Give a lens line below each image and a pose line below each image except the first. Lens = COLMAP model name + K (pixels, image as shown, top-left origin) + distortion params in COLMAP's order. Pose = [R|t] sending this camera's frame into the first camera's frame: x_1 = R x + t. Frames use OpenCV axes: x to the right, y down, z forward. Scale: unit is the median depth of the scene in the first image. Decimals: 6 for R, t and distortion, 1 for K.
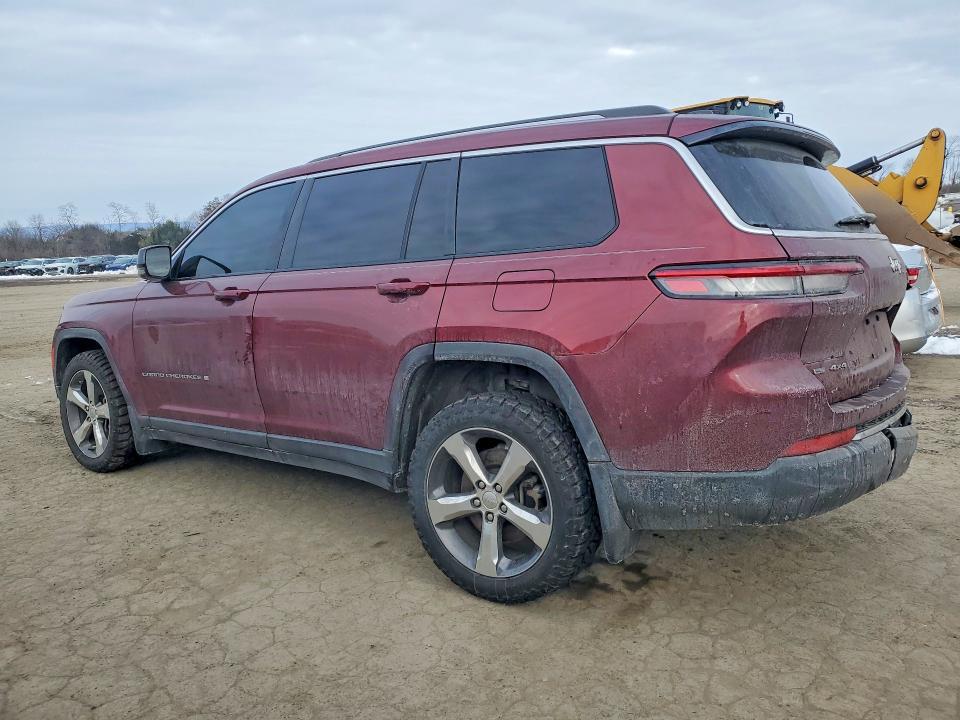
lens RADIAL K [[762.5, 0, 482.8], [0, 762.5, 358.7], [0, 0, 1]] dist [0.012950, 0.013866]
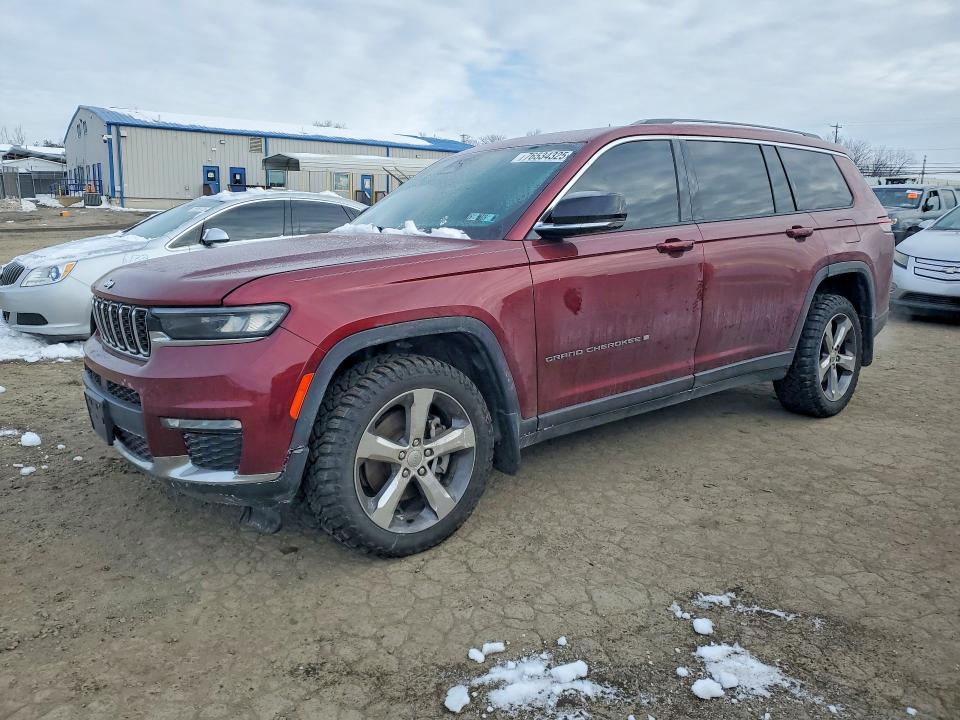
lens RADIAL K [[762.5, 0, 480.8], [0, 762.5, 363.6], [0, 0, 1]] dist [0.012950, 0.013866]
pose [[0.263992, -0.151427, 0.952564, -1.304504], [0.153010, 0.981668, 0.113649, -0.080862], [-0.952311, 0.115750, 0.282323, 0.918845]]
